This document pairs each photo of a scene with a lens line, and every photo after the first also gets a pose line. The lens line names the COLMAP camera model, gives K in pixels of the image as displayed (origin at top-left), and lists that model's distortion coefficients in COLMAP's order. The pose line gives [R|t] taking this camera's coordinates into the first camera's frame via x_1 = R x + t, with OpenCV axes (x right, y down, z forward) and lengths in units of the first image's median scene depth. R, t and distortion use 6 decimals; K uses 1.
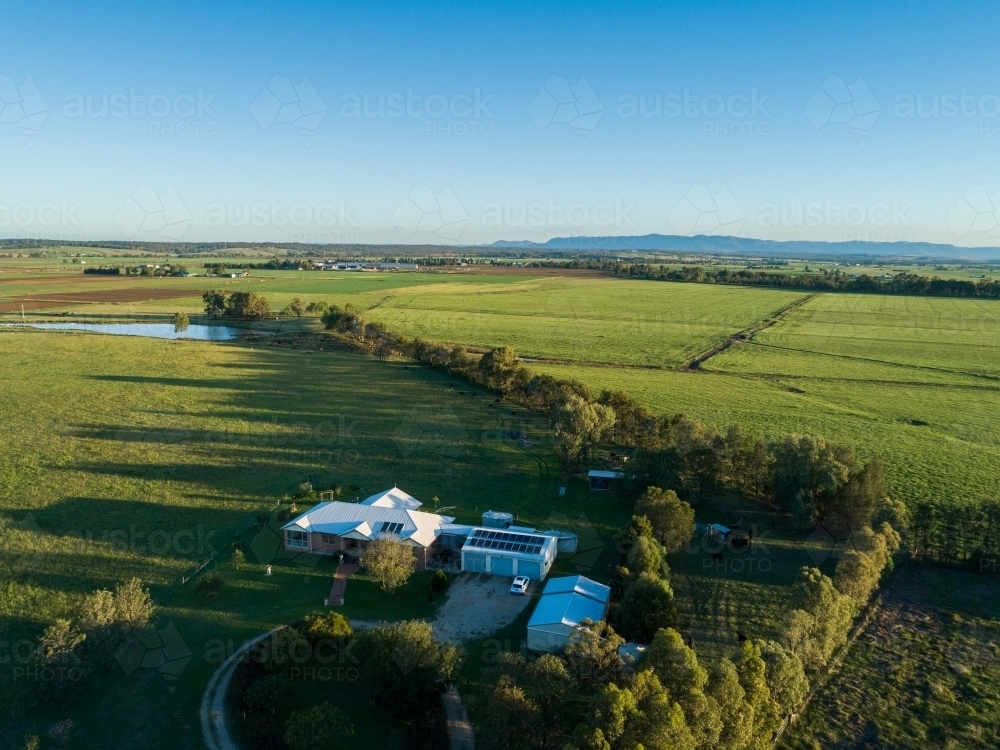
lens RADIAL K [[738.8, 0, 493.8], [0, 738.8, 373.1], [0, 0, 1]] dist [-0.024289, 0.008773]
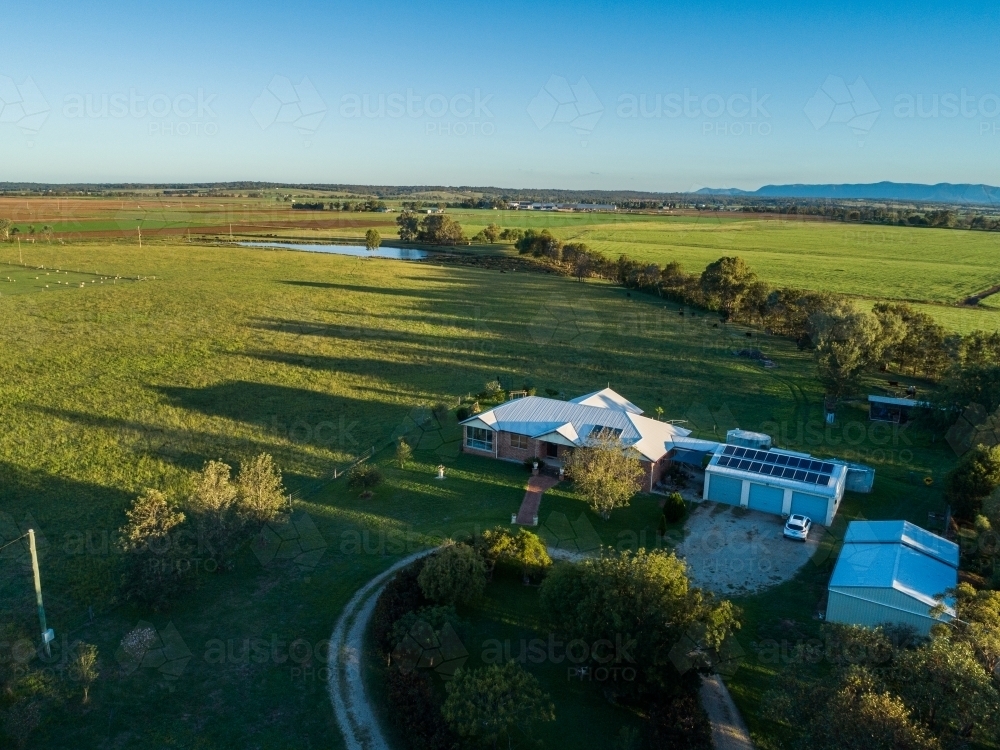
lens RADIAL K [[738.8, 0, 493.8], [0, 738.8, 373.1], [0, 0, 1]] dist [-0.024289, 0.008773]
pose [[0.967594, 0.061993, -0.244784, -0.055877], [-0.049105, 0.997084, 0.058411, 0.090077], [0.247692, -0.044498, 0.967817, 0.214843]]
